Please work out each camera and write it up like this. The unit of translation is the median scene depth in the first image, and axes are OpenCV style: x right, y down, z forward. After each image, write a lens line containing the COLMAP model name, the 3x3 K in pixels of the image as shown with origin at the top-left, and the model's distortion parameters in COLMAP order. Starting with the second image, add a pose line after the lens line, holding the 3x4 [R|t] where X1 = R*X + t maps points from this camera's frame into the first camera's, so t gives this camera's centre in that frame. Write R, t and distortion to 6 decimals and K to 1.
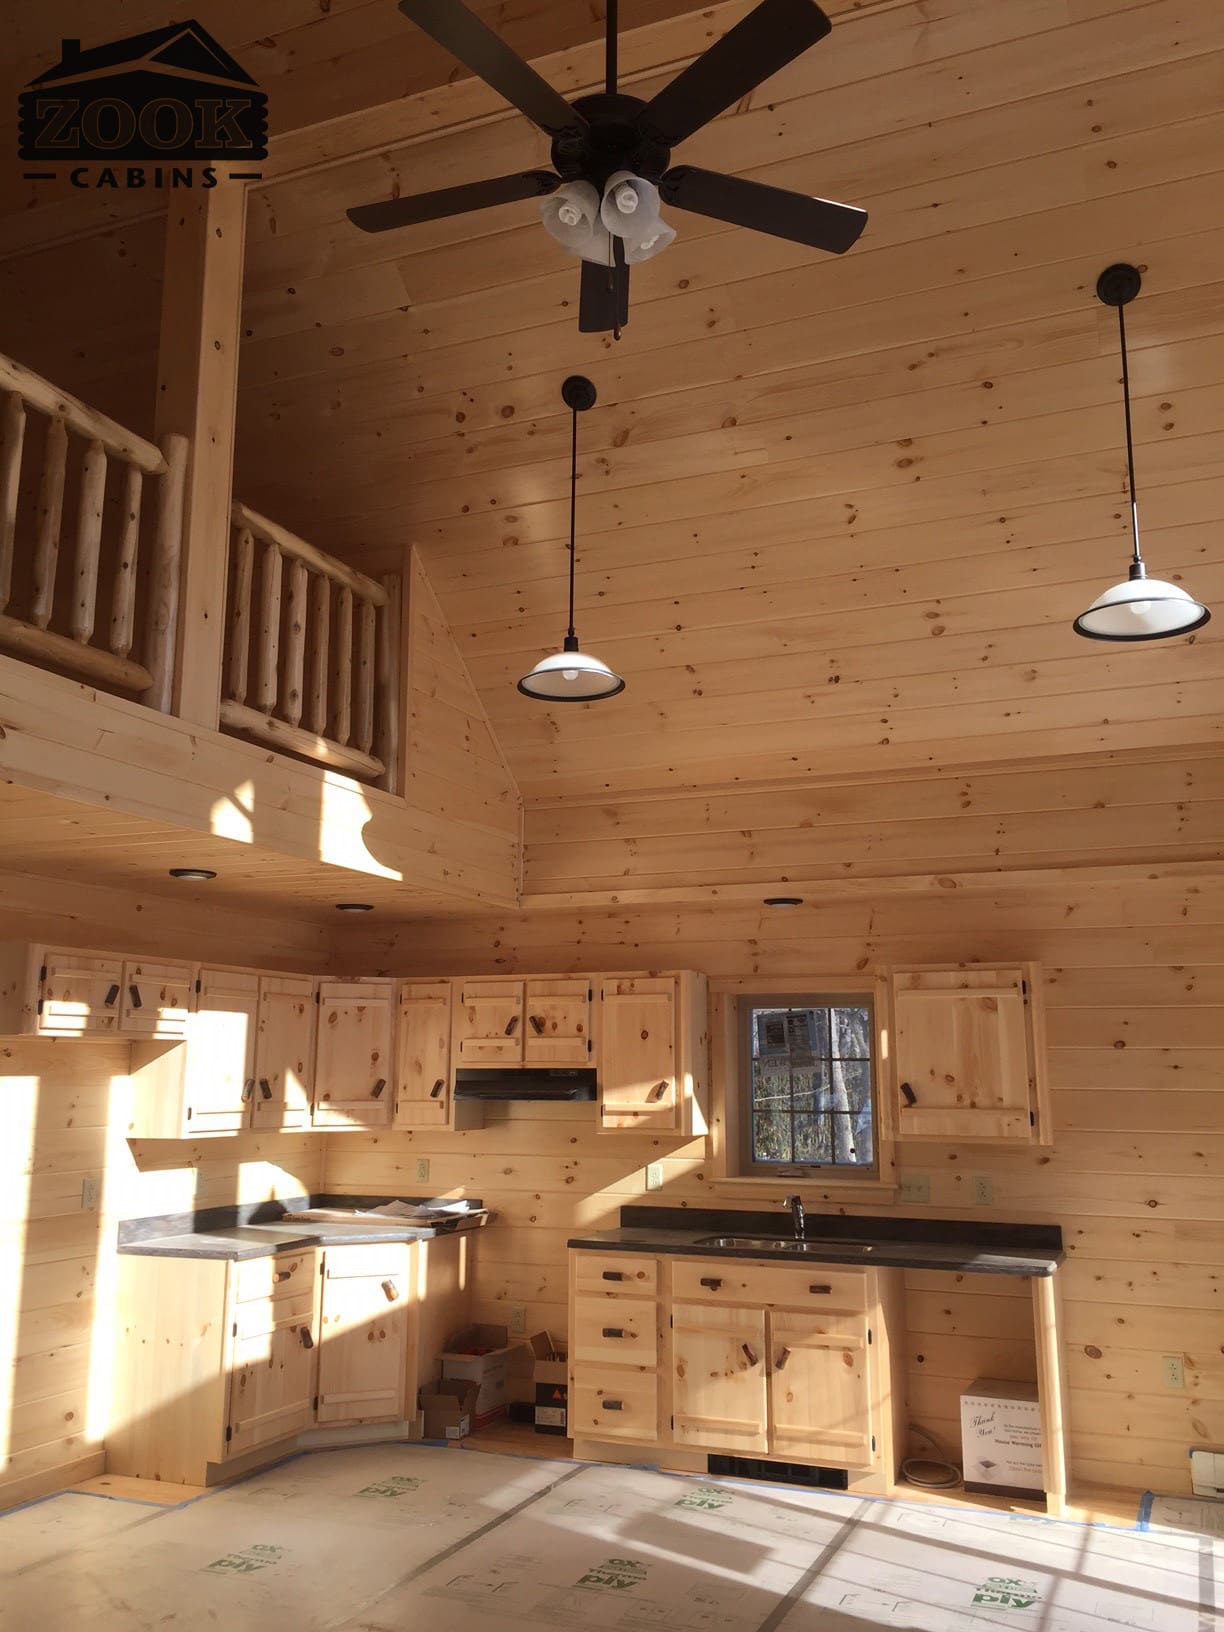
lens RADIAL K [[1390.3, 0, 612.0], [0, 1390.3, 816.0], [0, 0, 1]] dist [0.039366, -0.000972]
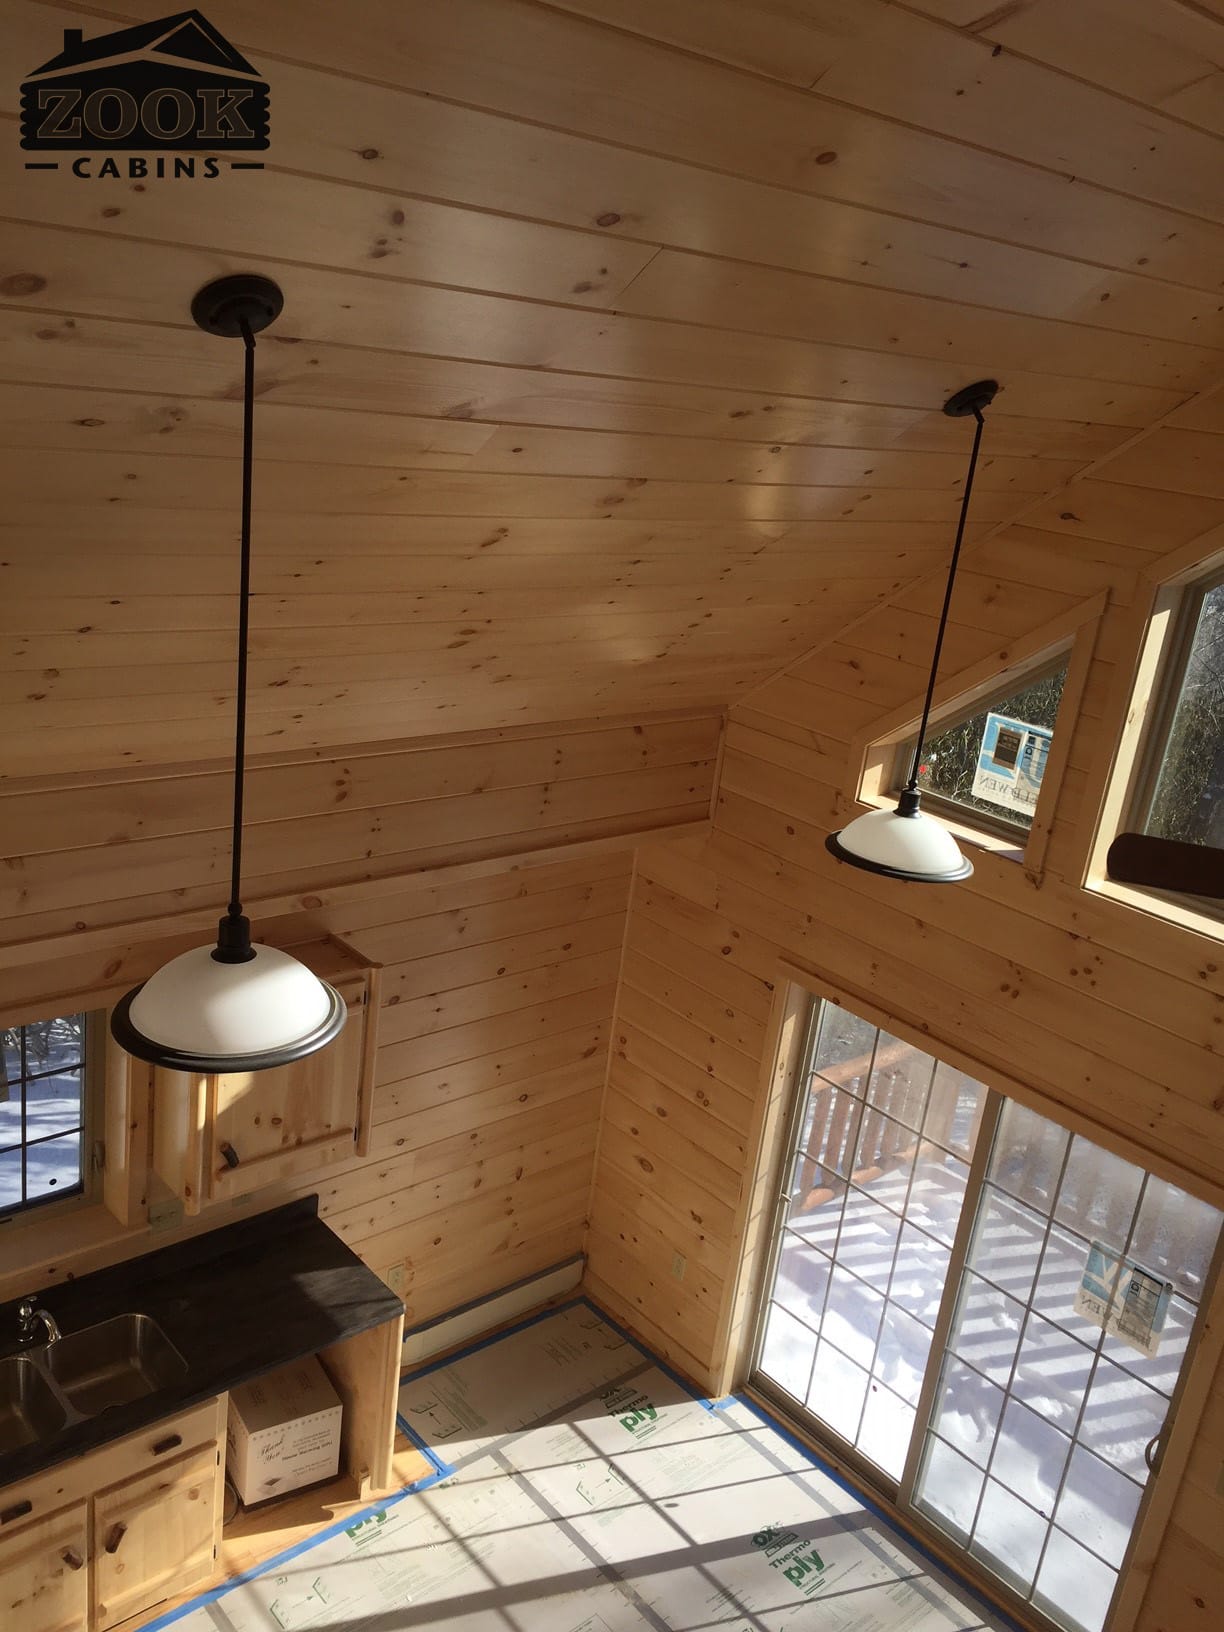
lens RADIAL K [[1390.3, 0, 612.0], [0, 1390.3, 816.0], [0, 0, 1]] dist [0.039366, -0.000972]
pose [[0.433485, -0.239740, 0.868686, -0.323697], [-0.285666, 0.877691, 0.384777, -0.324137], [-0.854685, -0.414949, 0.311980, 0.655419]]
